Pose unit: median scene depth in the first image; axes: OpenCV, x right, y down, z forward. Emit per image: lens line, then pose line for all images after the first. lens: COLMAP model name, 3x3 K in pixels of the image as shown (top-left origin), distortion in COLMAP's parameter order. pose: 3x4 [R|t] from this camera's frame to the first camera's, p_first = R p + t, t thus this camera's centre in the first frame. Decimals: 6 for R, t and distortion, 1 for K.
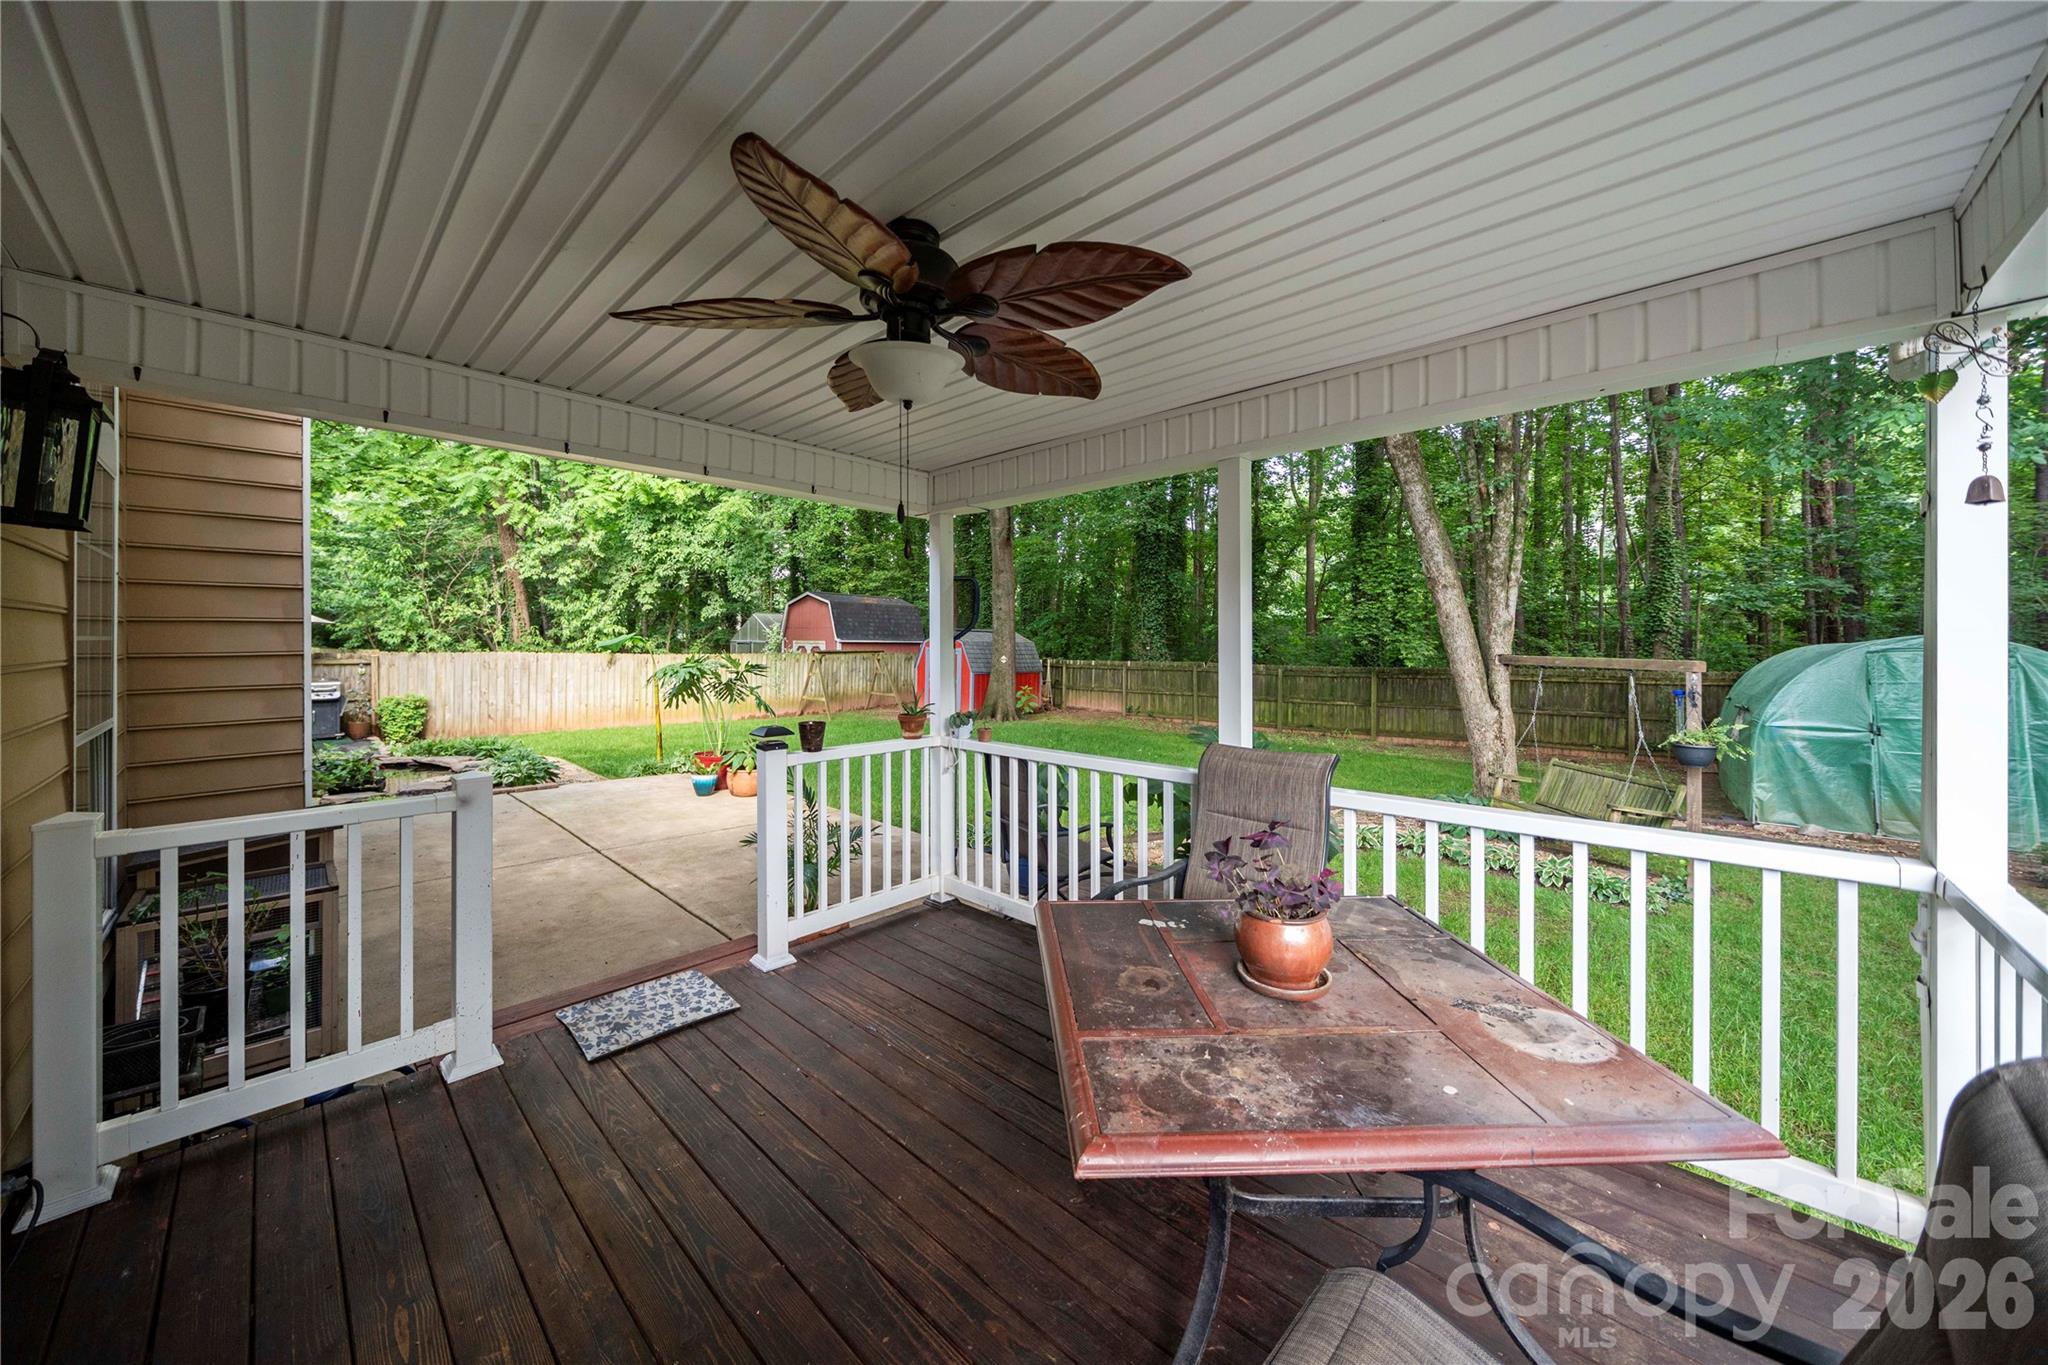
lens RADIAL K [[693.3, 0, 997.2], [0, 693.3, 636.7], [0, 0, 1]] dist [0.000486, 0.000033]
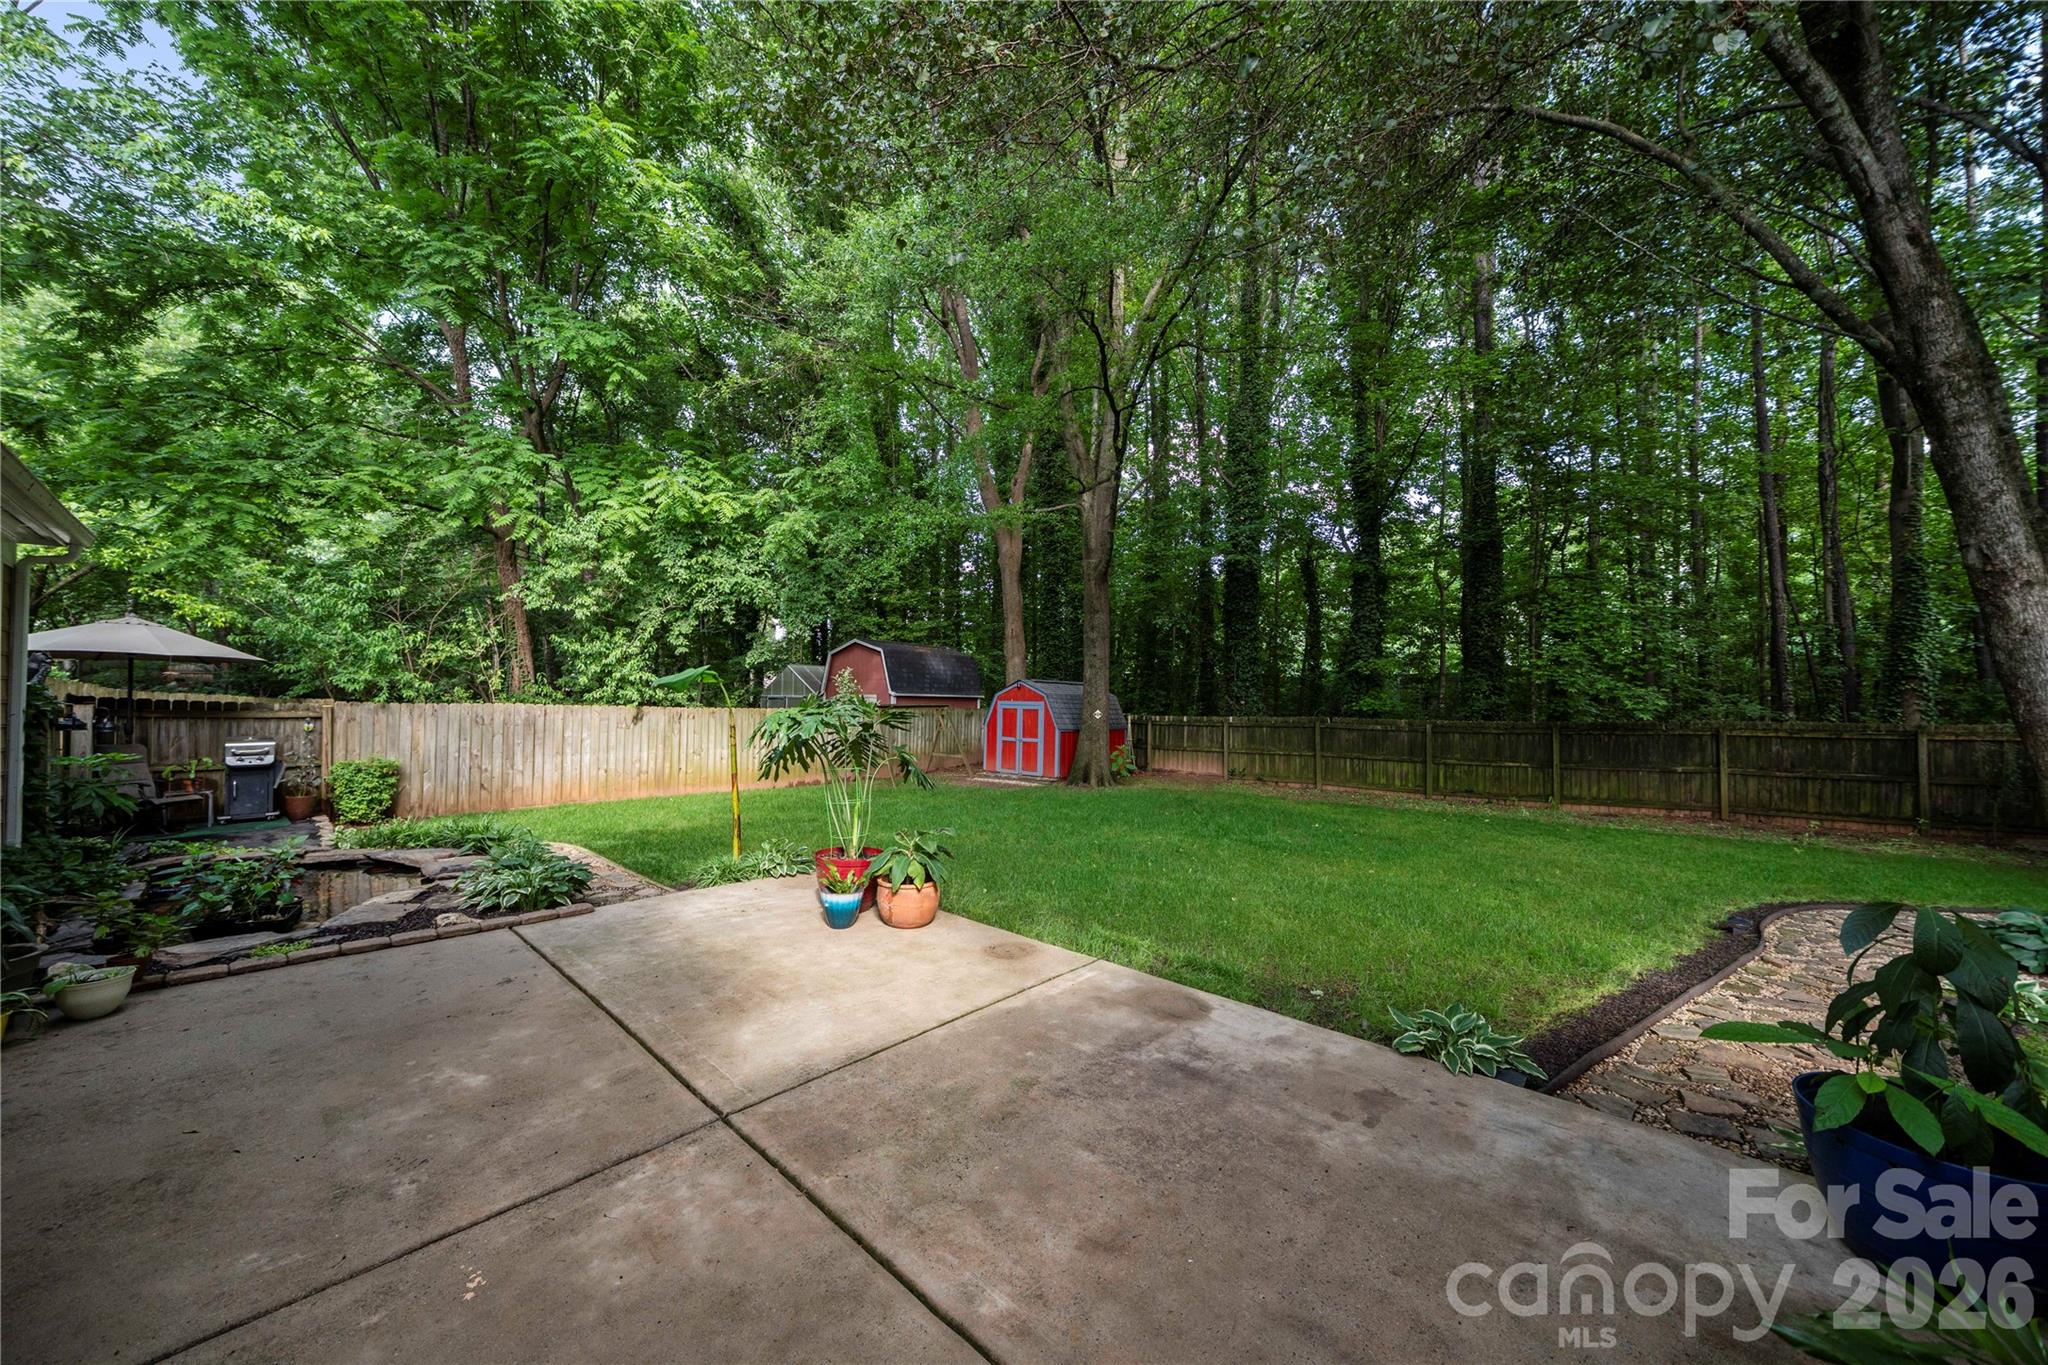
lens RADIAL K [[693.3, 0, 1023.6], [0, 693.3, 676.6], [0, 0, 1]] dist [0.000486, 0.000033]
pose [[0.999588, -0.000134, 0.028712, -0.141312], [0.000965, 0.999581, -0.028942, 0.014387], [-0.028697, 0.028958, 0.999169, 0.193517]]
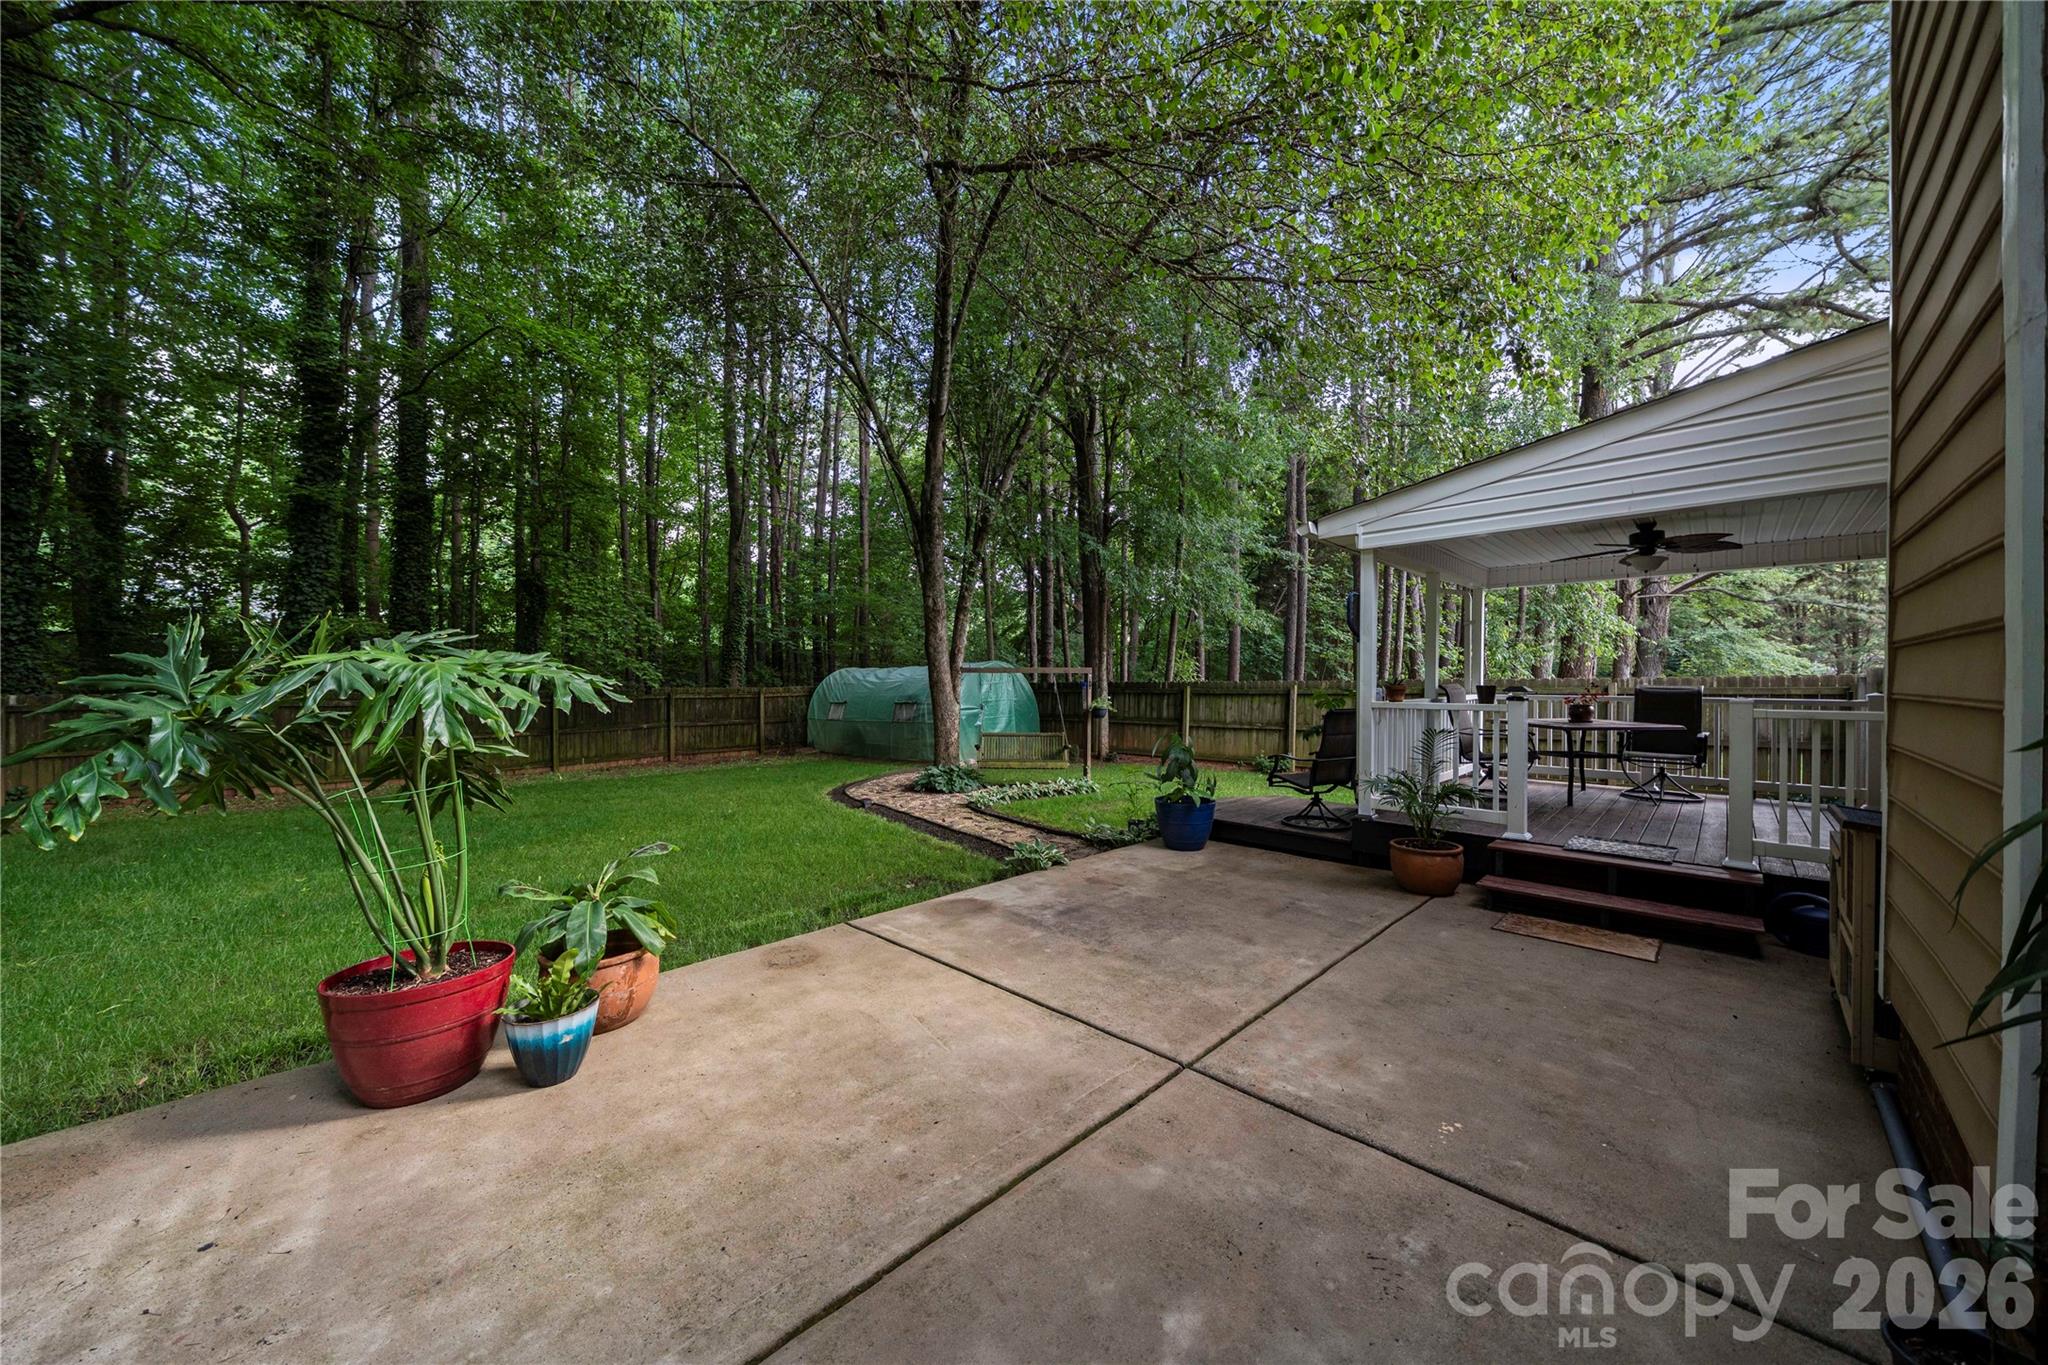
lens RADIAL K [[693.3, 0, 1022.9], [0, 693.3, 683.2], [0, 0, 1]] dist [0.000486, 0.000033]
pose [[0.033417, -0.005440, 0.999427, -0.376235], [-0.011420, 0.999918, 0.005825, 0.024077], [-0.999376, -0.011608, 0.033352, 0.401467]]
